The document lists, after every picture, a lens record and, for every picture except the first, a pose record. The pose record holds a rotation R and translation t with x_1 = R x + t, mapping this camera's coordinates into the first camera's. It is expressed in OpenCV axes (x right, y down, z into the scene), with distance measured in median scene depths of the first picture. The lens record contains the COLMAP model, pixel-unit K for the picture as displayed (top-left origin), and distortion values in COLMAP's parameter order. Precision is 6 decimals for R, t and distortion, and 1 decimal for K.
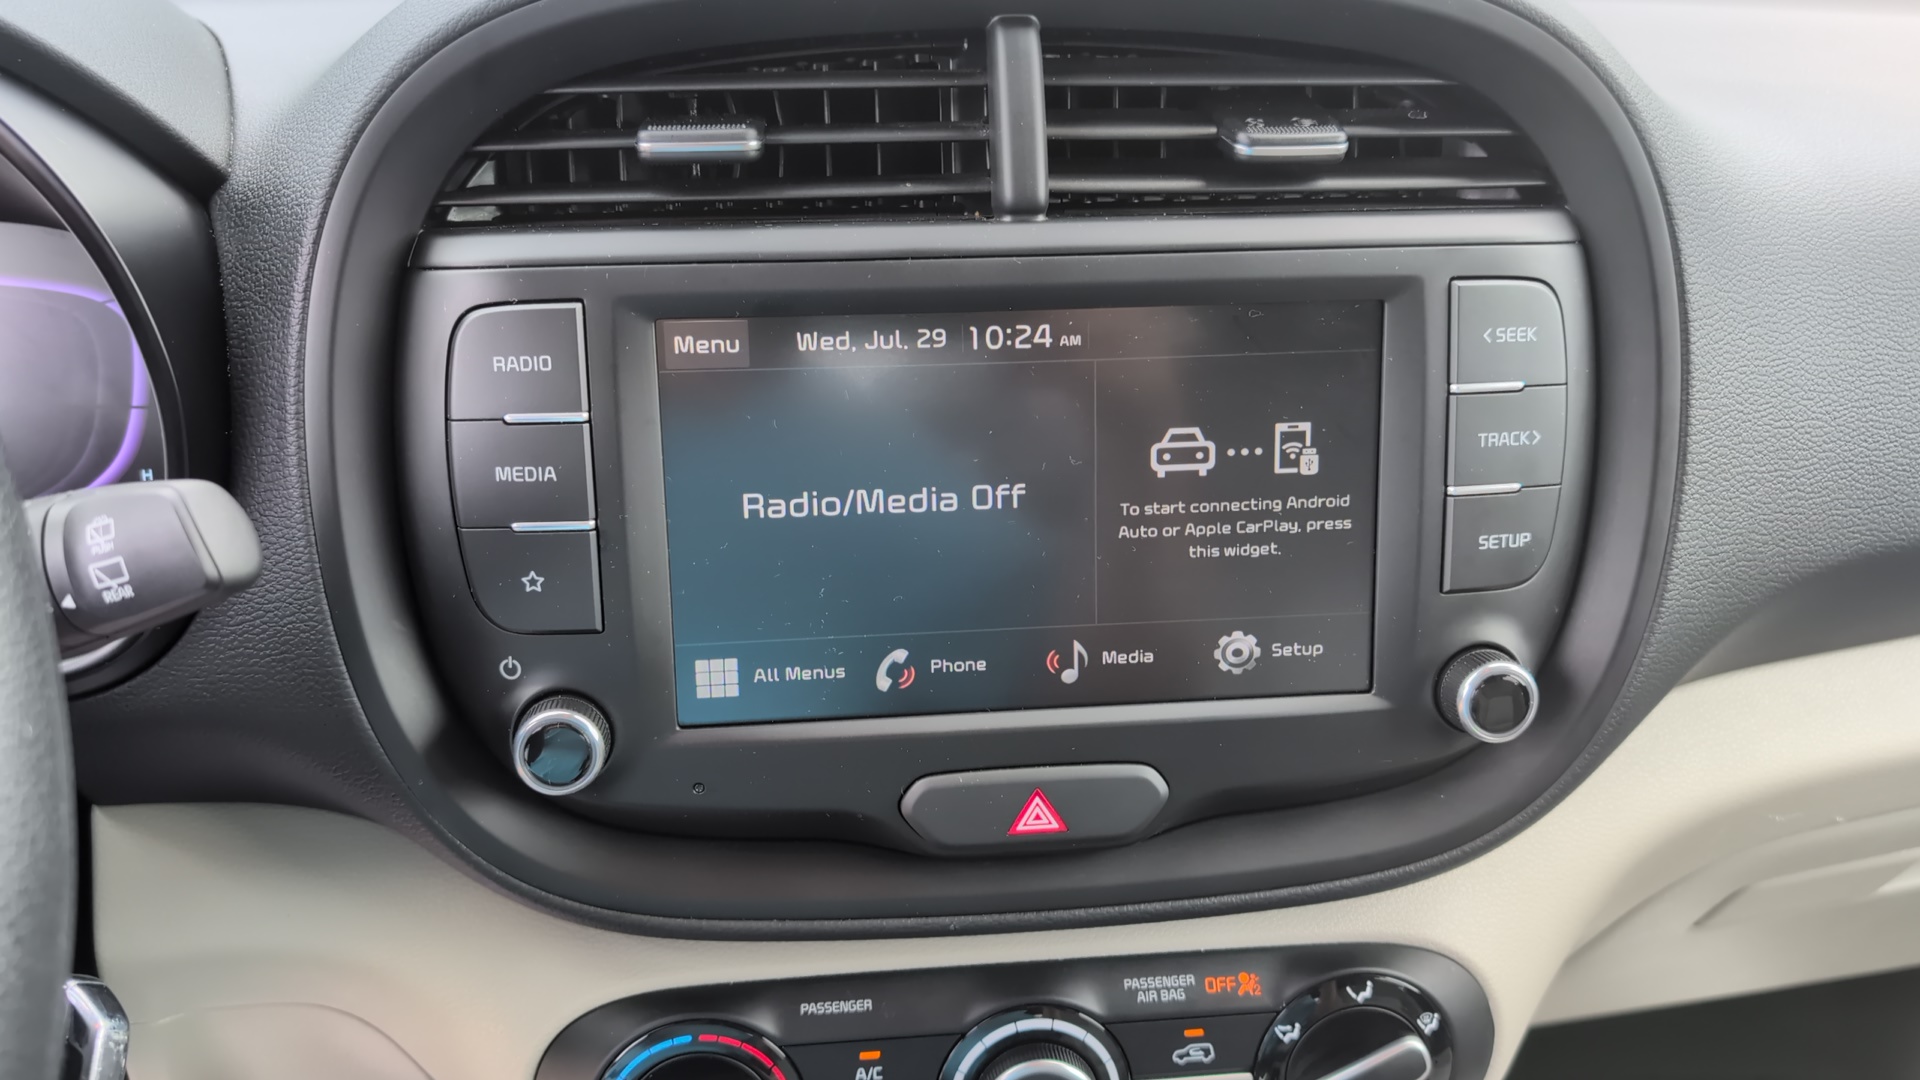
lens RADIAL K [[1624.1, 0, 967.6], [0, 1624.1, 509.0], [0, 0, 1]] dist [0.037589, -0.060345]
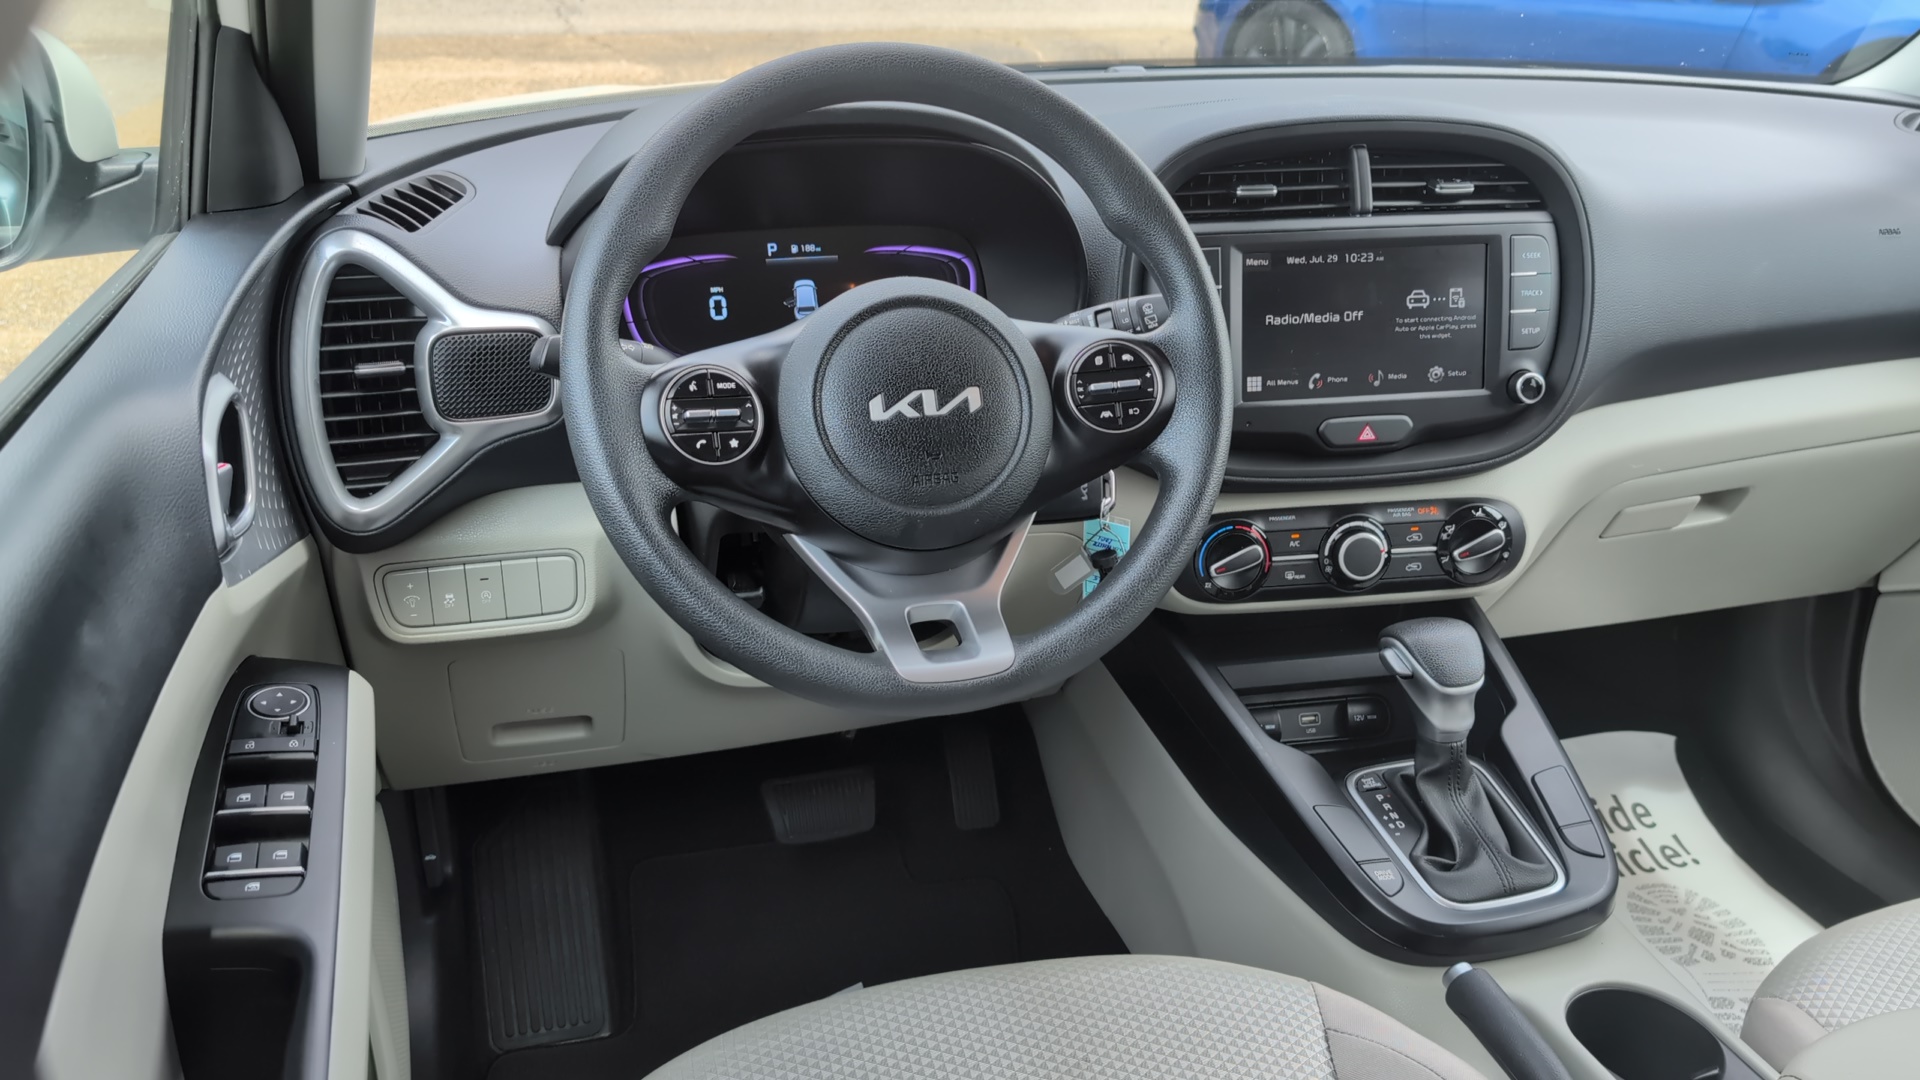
lens RADIAL K [[1624.1, 0, 967.6], [0, 1624.1, 509.0], [0, 0, 1]] dist [0.037589, -0.060345]
pose [[0.997444, -0.022934, 0.067667, -0.816888], [0.023984, 0.999604, -0.014741, 0.339607], [-0.067302, 0.016326, 0.997599, -1.687319]]
